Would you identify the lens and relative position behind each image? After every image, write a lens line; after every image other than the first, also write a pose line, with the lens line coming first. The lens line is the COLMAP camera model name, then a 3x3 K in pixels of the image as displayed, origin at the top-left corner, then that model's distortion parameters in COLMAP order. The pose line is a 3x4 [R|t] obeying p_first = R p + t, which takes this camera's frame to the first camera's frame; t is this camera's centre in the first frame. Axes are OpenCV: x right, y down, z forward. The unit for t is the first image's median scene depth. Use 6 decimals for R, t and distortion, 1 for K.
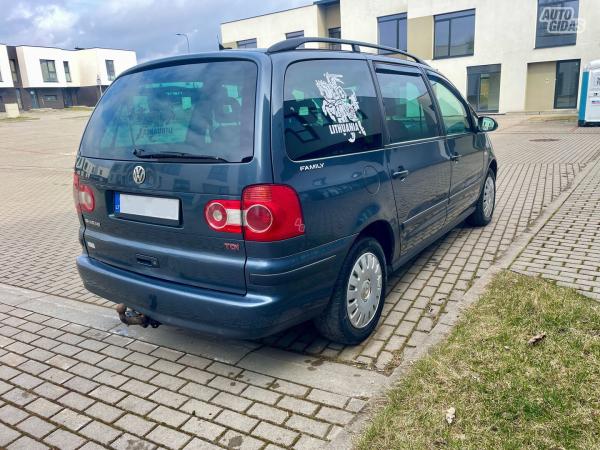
lens RADIAL K [[454.5, 0, 304.0], [0, 454.5, 221.6], [0, 0, 1]] dist [0.067896, -0.079390]
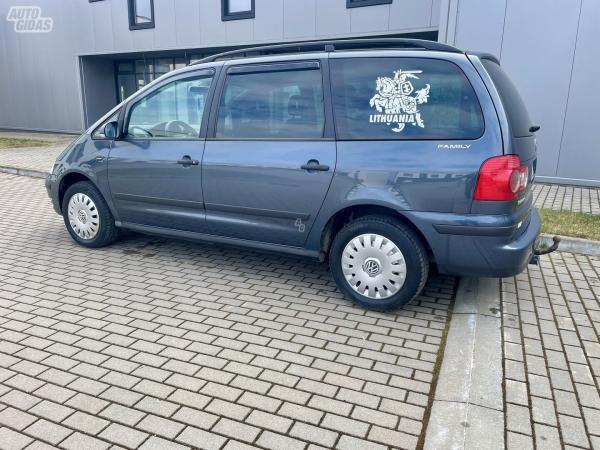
lens RADIAL K [[454.5, 0, 298.2], [0, 454.5, 222.9], [0, 0, 1]] dist [0.067896, -0.079390]
pose [[-0.097027, -0.187090, 0.977539, -1.565856], [0.240555, 0.948646, 0.205437, -0.311244], [-0.965774, 0.255085, -0.047038, 1.688564]]
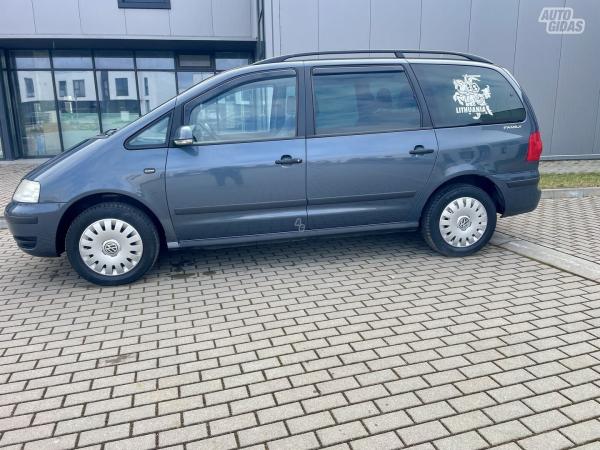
lens RADIAL K [[454.5, 0, 299.8], [0, 454.5, 223.9], [0, 0, 1]] dist [0.067896, -0.079390]
pose [[-0.707431, -0.095228, 0.700337, -1.140770], [0.229900, 0.905992, 0.355421, -0.603716], [-0.668346, 0.412443, -0.619034, 2.853547]]
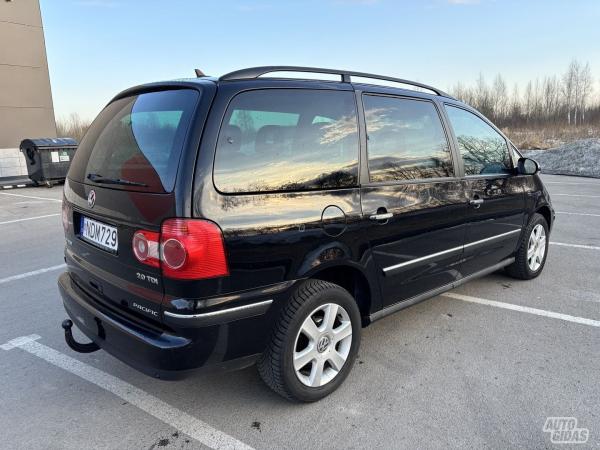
lens RADIAL K [[454.5, 0, 302.2], [0, 454.5, 227.1], [0, 0, 1]] dist [0.067896, -0.079390]
pose [[0.975942, 0.078453, -0.203424, 0.277723], [-0.088893, 0.995126, -0.042688, -0.035664], [0.199084, 0.059744, 0.978160, 0.107409]]
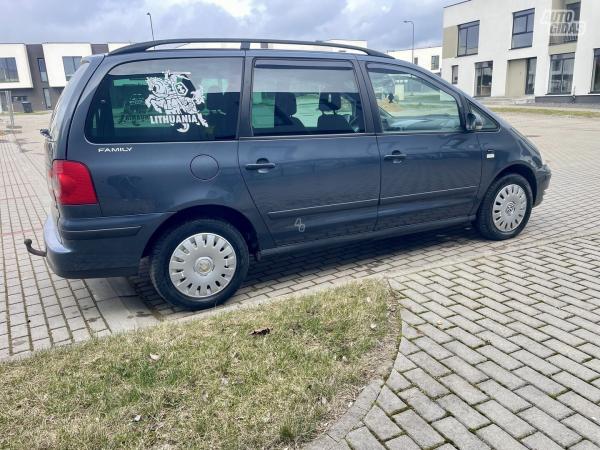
lens RADIAL K [[454.5, 0, 299.3], [0, 454.5, 224.8], [0, 0, 1]] dist [0.067896, -0.079390]
pose [[0.878470, 0.141534, -0.456354, 0.906857], [-0.126599, 0.989931, 0.063318, -0.053485], [0.460721, 0.002151, 0.887543, 0.119787]]
